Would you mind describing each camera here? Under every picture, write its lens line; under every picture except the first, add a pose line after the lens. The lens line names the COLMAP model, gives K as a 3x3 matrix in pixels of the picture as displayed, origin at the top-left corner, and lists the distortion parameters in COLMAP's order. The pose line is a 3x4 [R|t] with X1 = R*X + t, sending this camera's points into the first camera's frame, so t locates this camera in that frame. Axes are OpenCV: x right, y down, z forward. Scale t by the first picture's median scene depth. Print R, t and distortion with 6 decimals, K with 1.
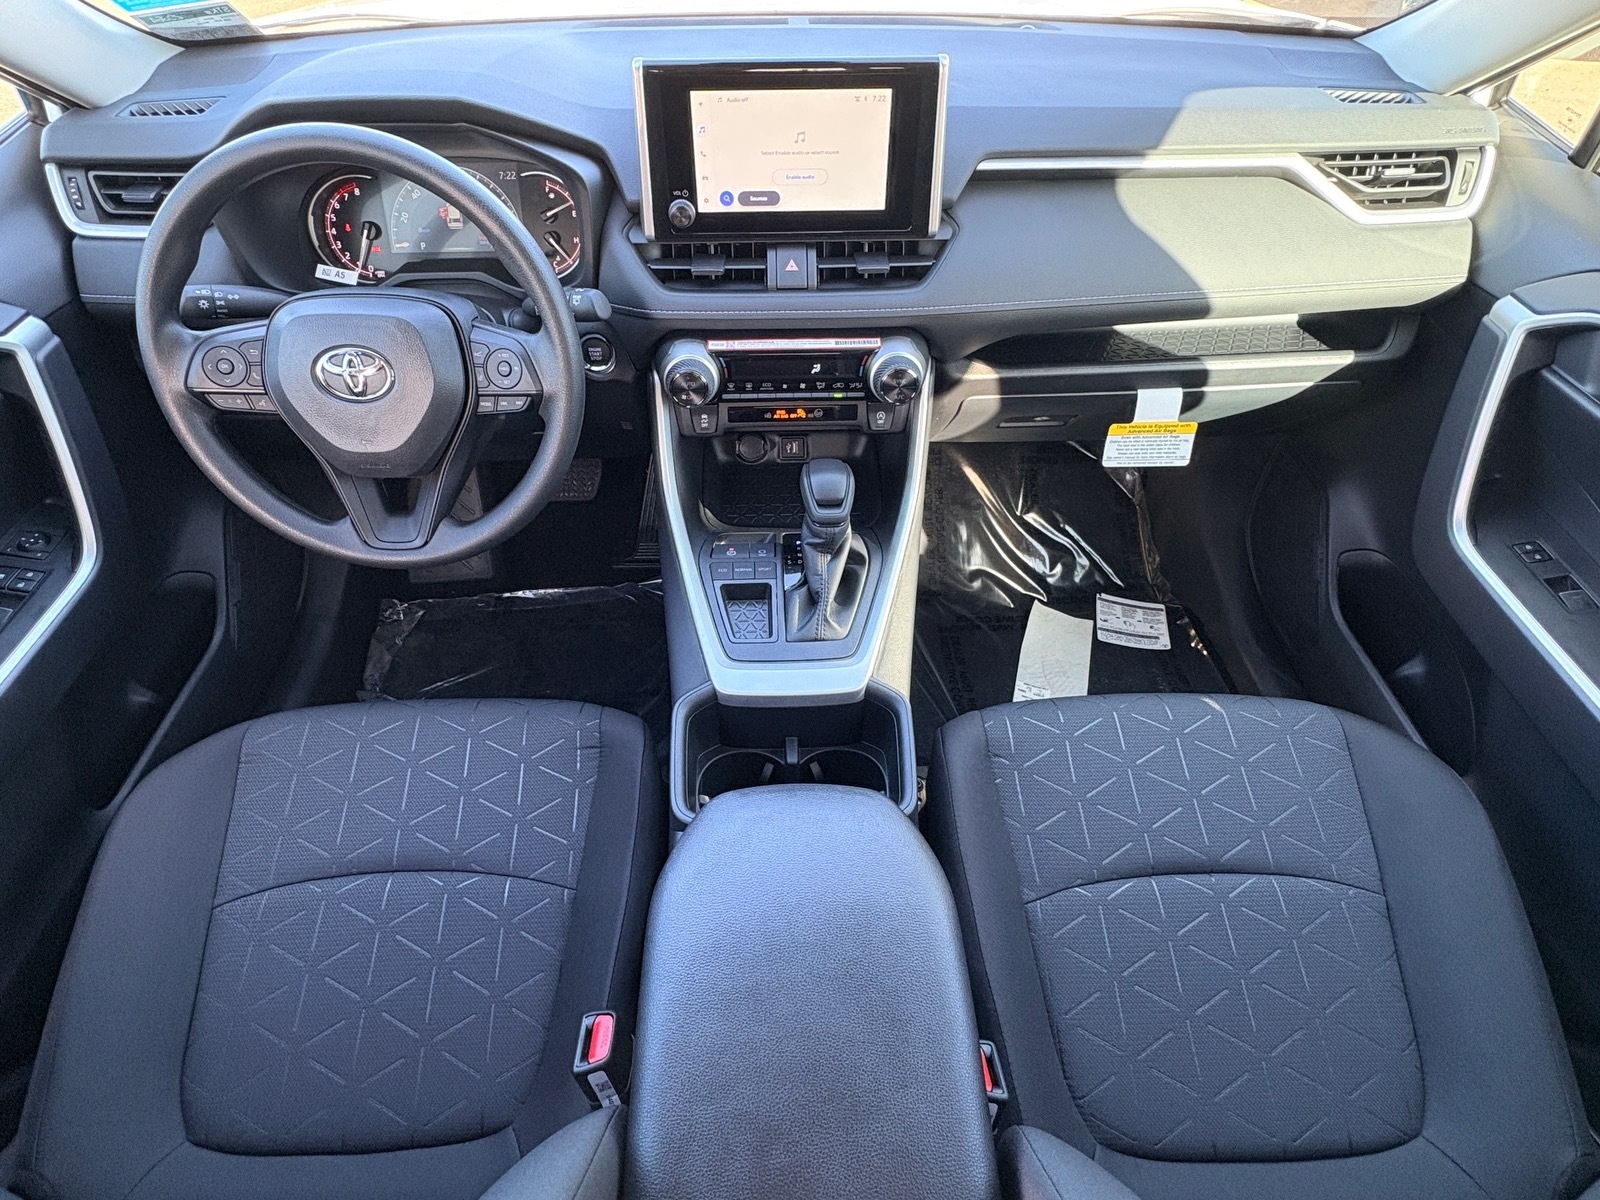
lens RADIAL K [[851.3, 0, 786.0], [0, 851.3, 592.6], [0, 0, 1]] dist [0.004741, 0.000396]
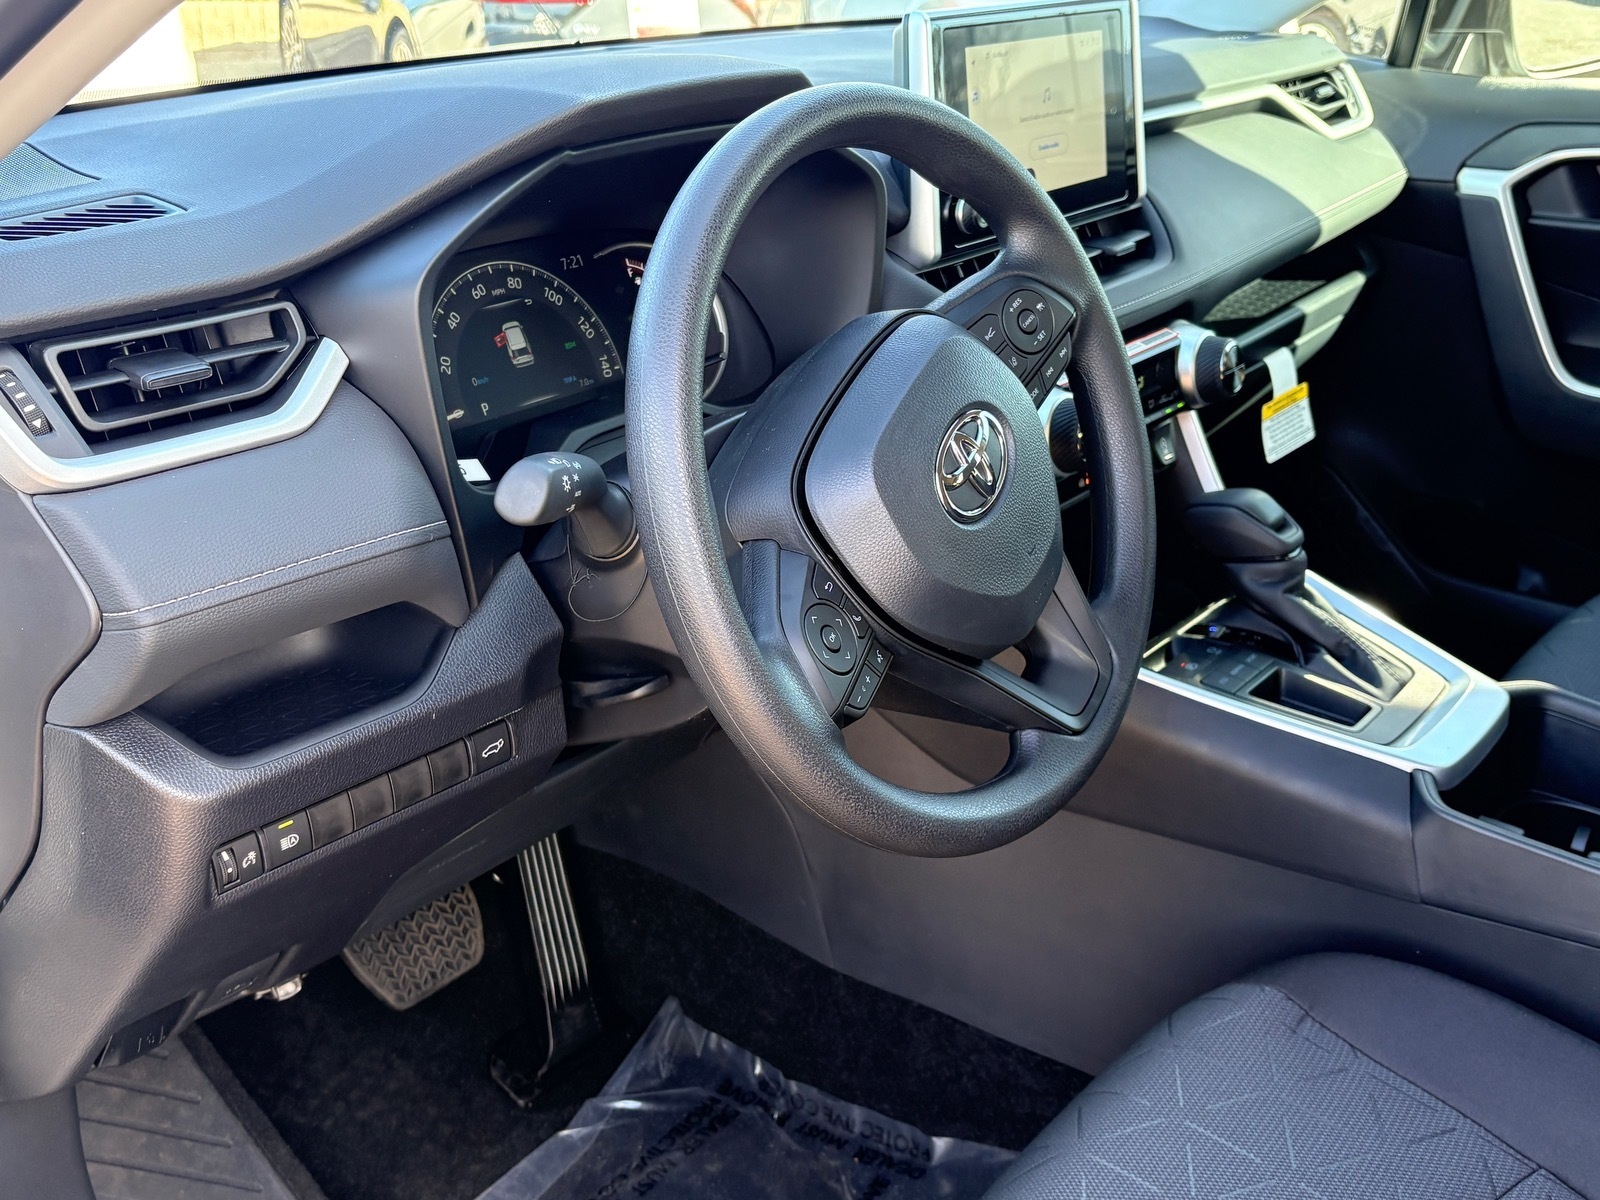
lens RADIAL K [[1691.5, 0, 810.9], [0, 1691.5, 597.4], [0, 0, 1]] dist [0.198886, -0.583461]
pose [[0.624720, -0.295571, 0.722747, -1.208456], [0.551504, 0.822267, -0.140432, -0.069788], [-0.552783, 0.486328, 0.676695, 0.285211]]
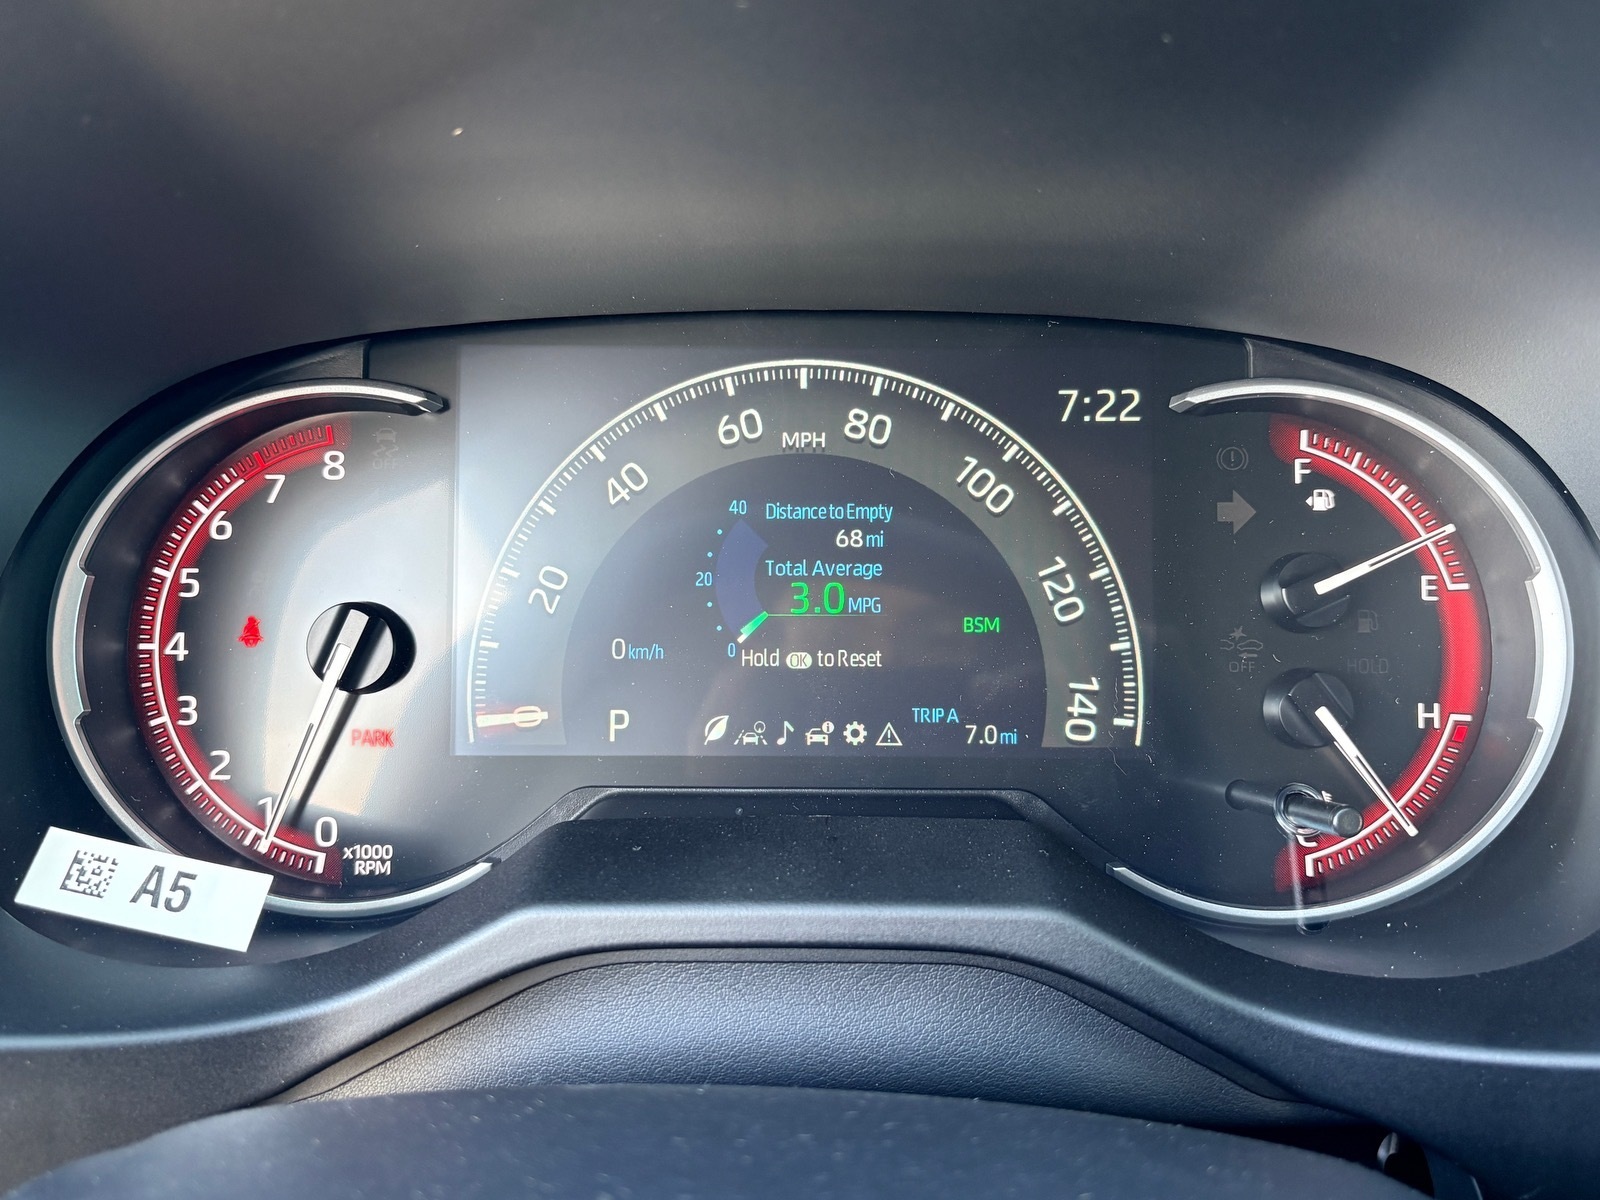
lens RADIAL K [[1427.7, 0, 800.0], [0, 1427.7, 600.0], [0, 0, 1]] dist [0.139572, -0.468871]
pose [[0.999111, 0.020671, -0.036737, -0.418795], [-0.033846, 0.912871, -0.406842, -0.338882], [0.025126, 0.407724, 0.912759, 0.778559]]
